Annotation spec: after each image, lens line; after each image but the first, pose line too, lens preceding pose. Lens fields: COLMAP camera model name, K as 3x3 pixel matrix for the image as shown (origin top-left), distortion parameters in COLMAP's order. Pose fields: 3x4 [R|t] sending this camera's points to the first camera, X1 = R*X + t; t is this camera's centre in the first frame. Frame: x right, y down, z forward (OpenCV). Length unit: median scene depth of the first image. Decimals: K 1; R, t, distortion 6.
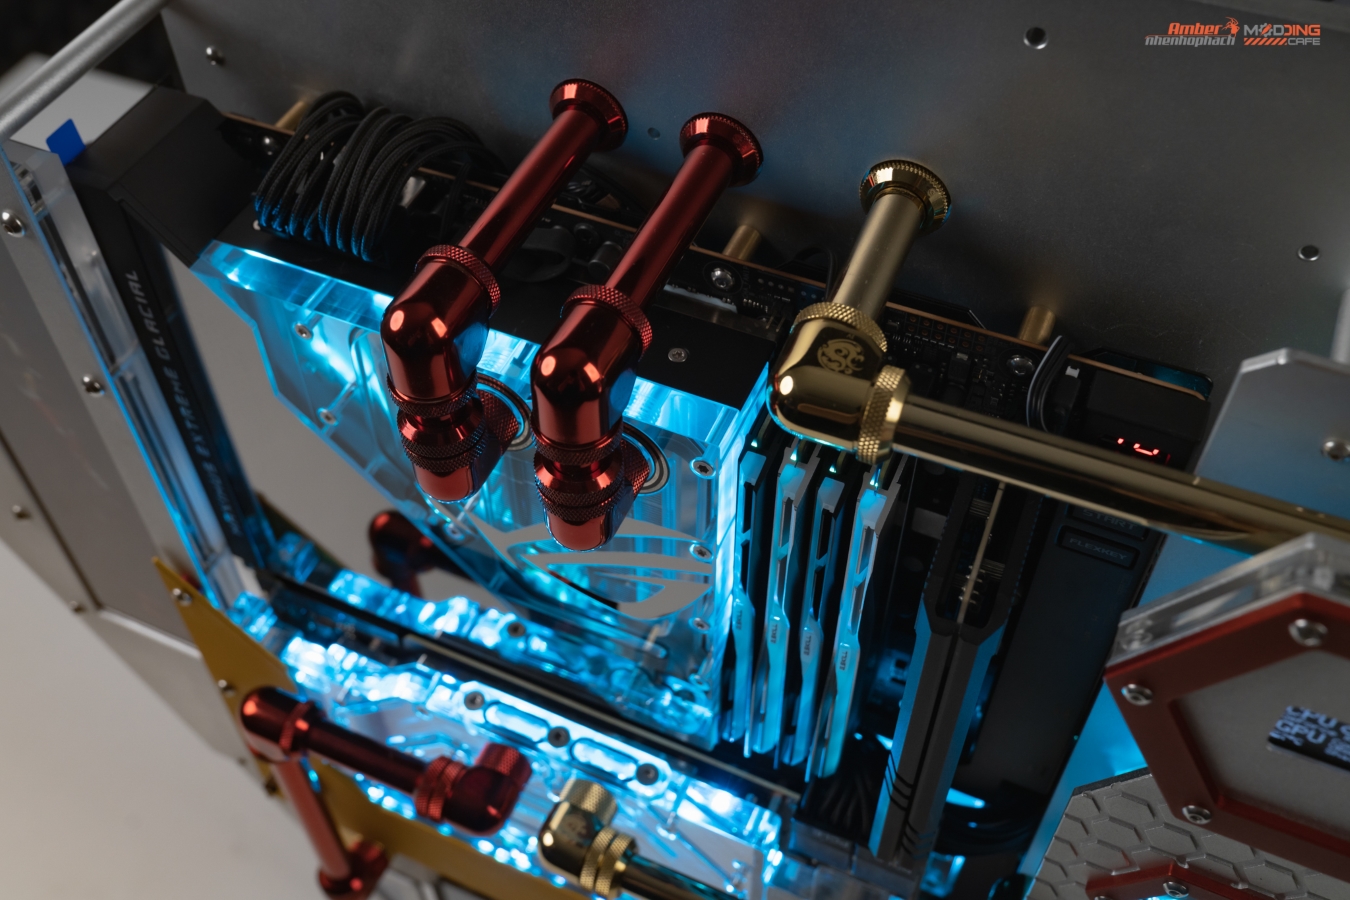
lens RADIAL K [[1364.6, 0, 675.0], [0, 1364.6, 450.0], [0, 0, 1]] dist [-0.056982, -0.004788]
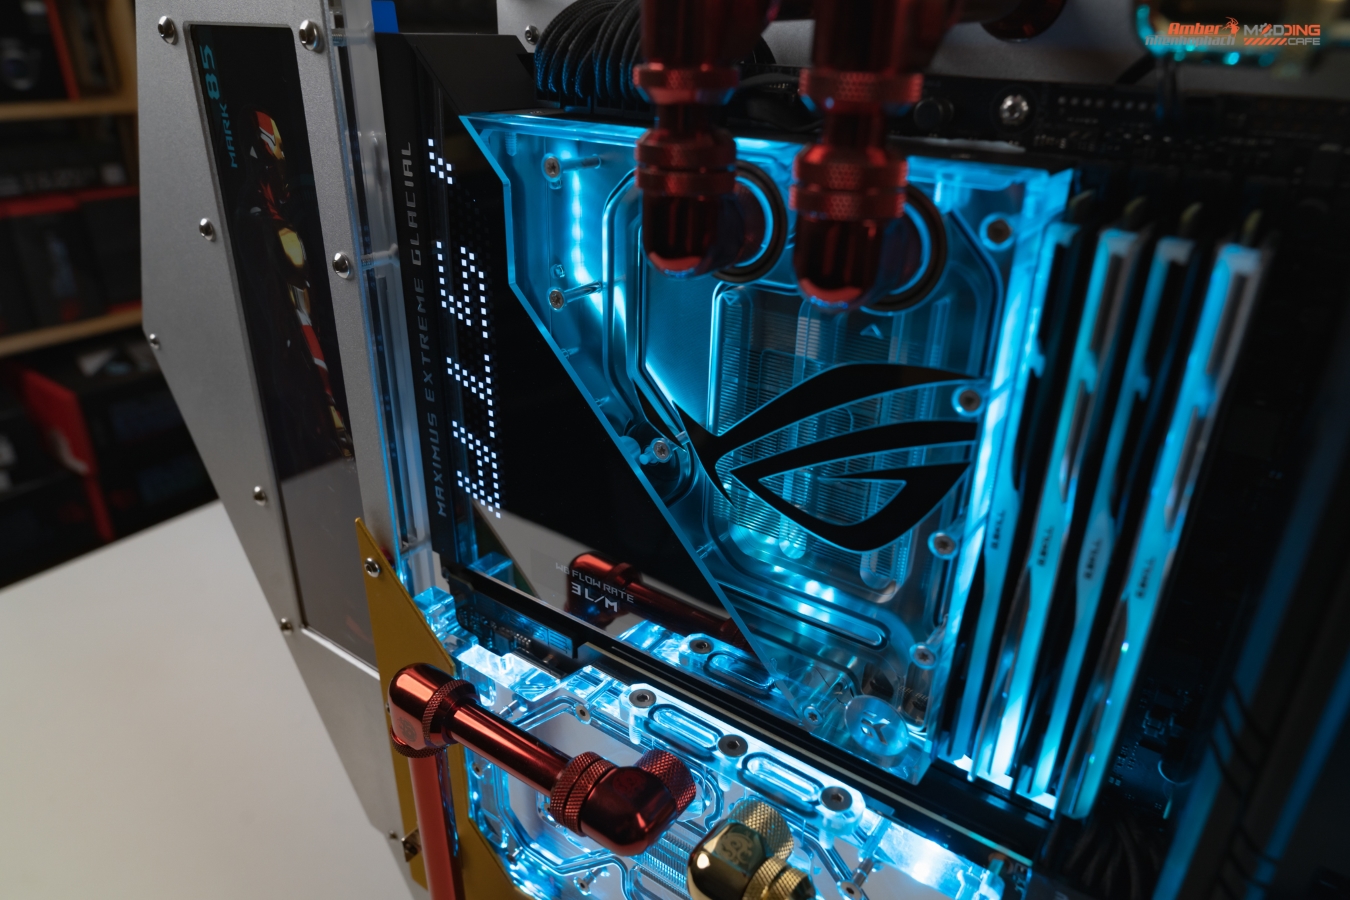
lens RADIAL K [[931.3, 0, 691.7], [0, 931.3, 475.7], [0, 0, 1]] dist [-0.034203, 0.000351]
pose [[0.979203, 0.118192, -0.164900, -0.035613], [-0.173241, 0.910108, -0.376418, 0.283319], [0.105587, 0.397158, 0.911656, 0.411358]]
